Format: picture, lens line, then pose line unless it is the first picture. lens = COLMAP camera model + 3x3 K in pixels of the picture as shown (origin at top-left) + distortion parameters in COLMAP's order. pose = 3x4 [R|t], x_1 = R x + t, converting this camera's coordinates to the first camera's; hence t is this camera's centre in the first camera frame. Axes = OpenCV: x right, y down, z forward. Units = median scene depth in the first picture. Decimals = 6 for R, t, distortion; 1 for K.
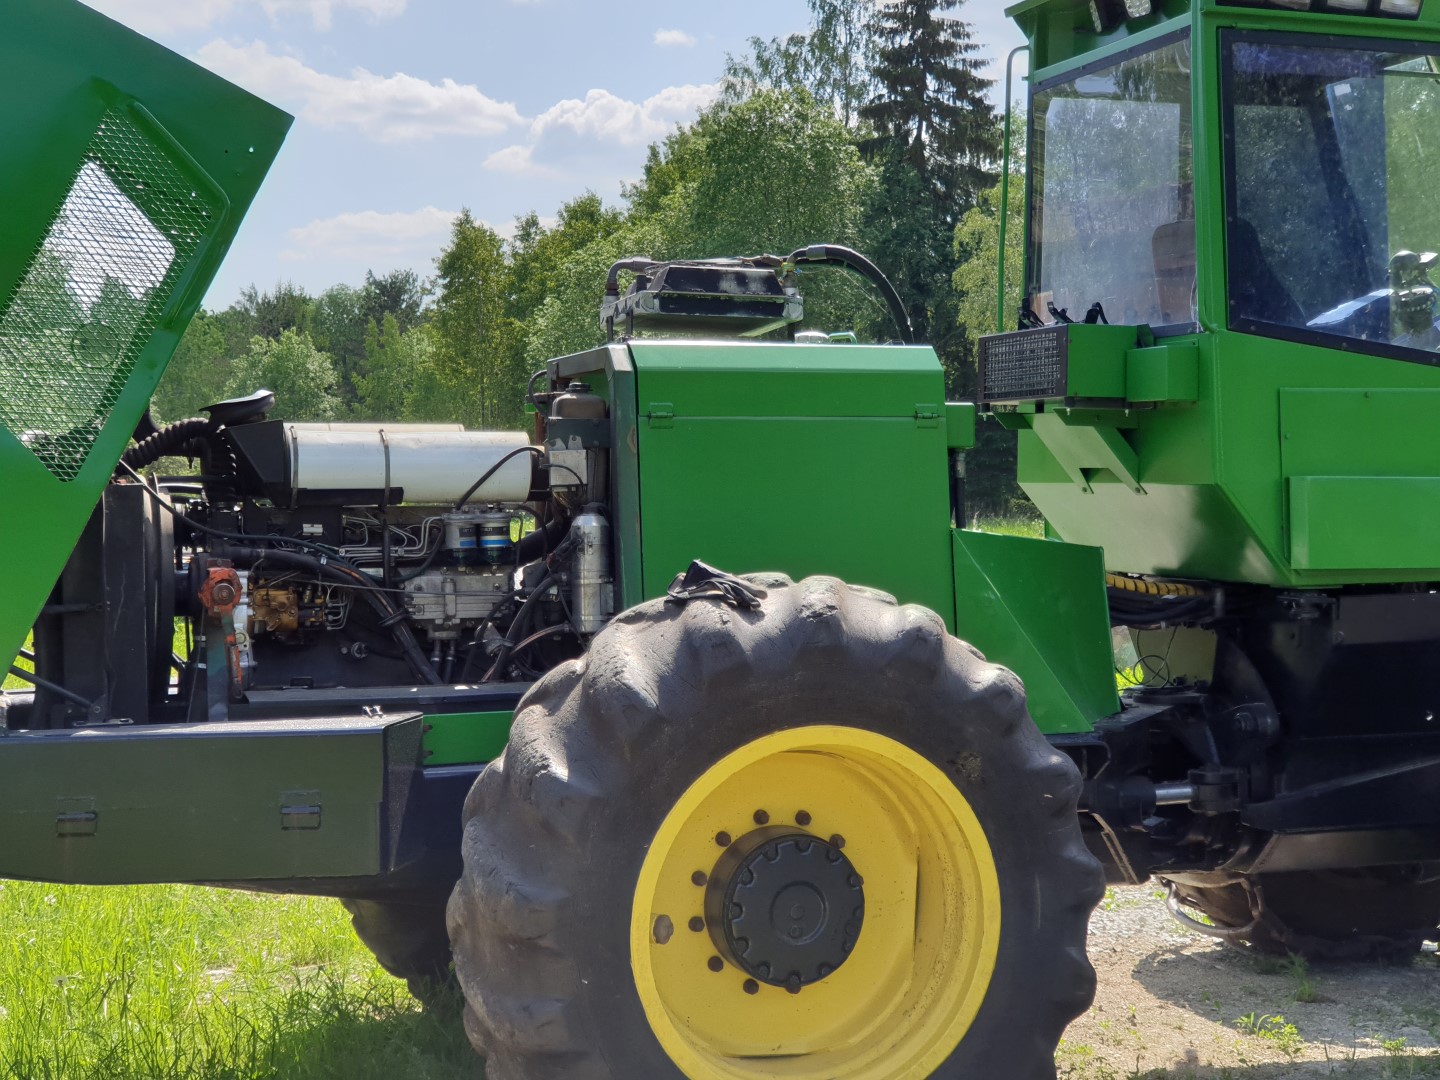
lens RADIAL K [[2180.1, 0, 720.0], [0, 2180.1, 540.0], [0, 0, 1]] dist [0.188897, 0.006885]
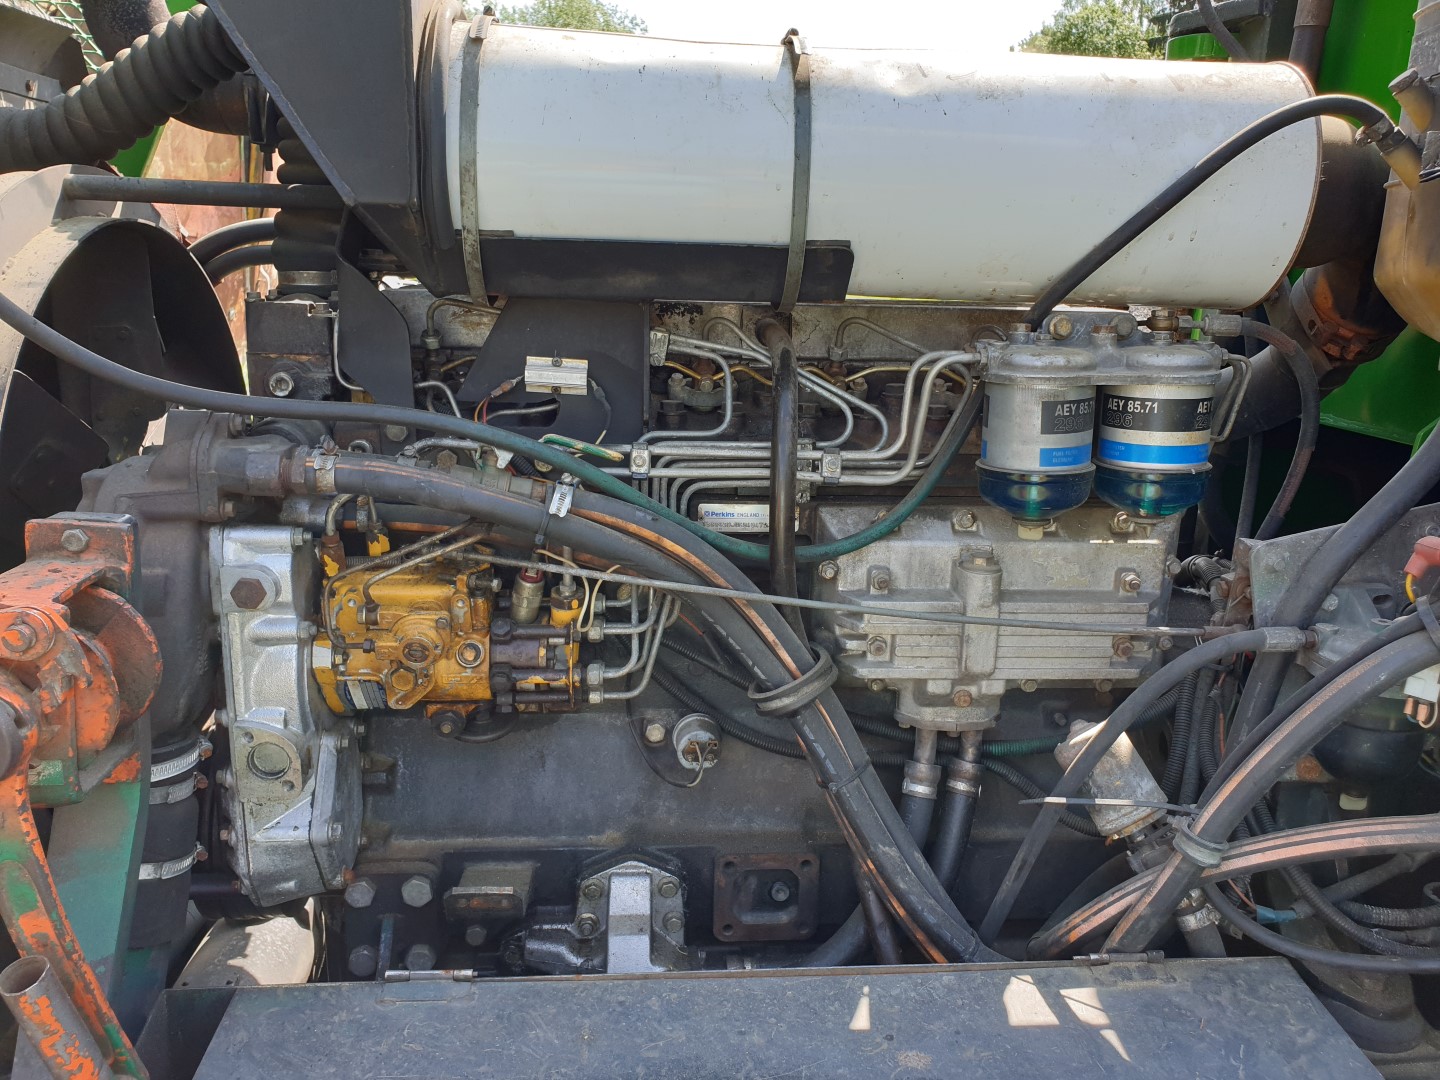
lens RADIAL K [[1094.0, 0, 747.8], [0, 1094.0, 545.3], [0, 0, 1]] dist [0.002923, 0.003440]
pose [[0.972835, 0.086738, -0.214635, -0.123360], [-0.035013, 0.971617, 0.233952, -0.018618], [0.228836, -0.220082, 0.948261, 0.849833]]
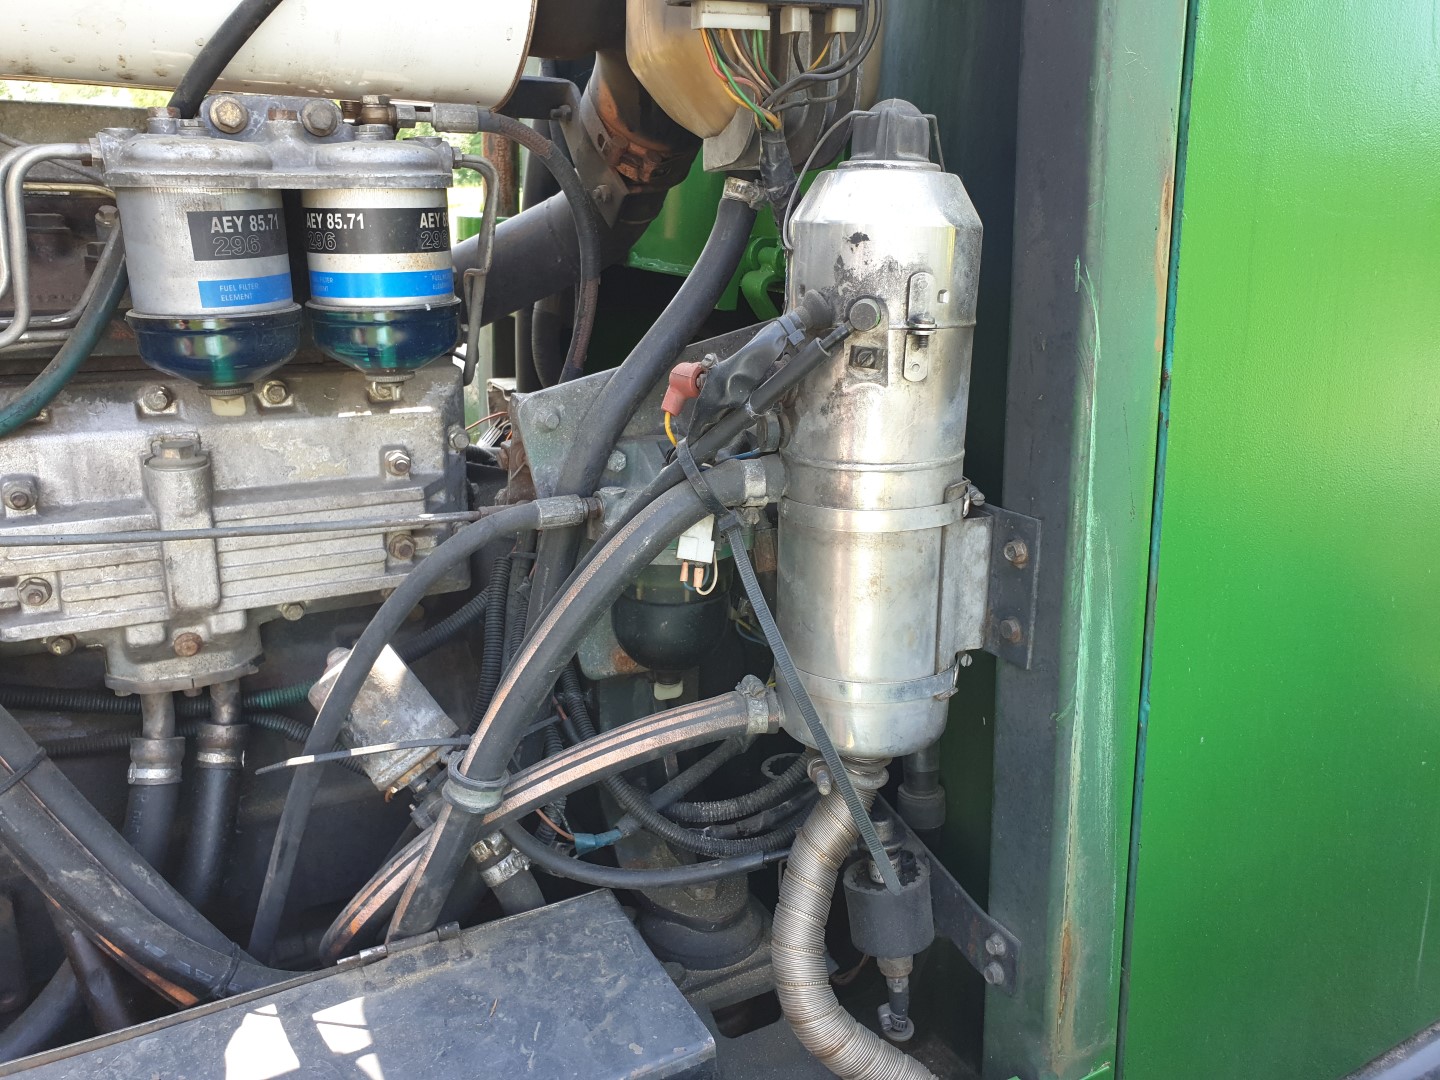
lens RADIAL K [[1117.3, 0, 720.0], [0, 1117.3, 540.0], [0, 0, 1]] dist [0.043820, -0.085366]
pose [[0.977519, -0.028526, 0.208908, -0.094315], [-0.033621, 0.957039, 0.288003, -0.007770], [-0.208149, -0.288552, 0.934565, 0.882726]]
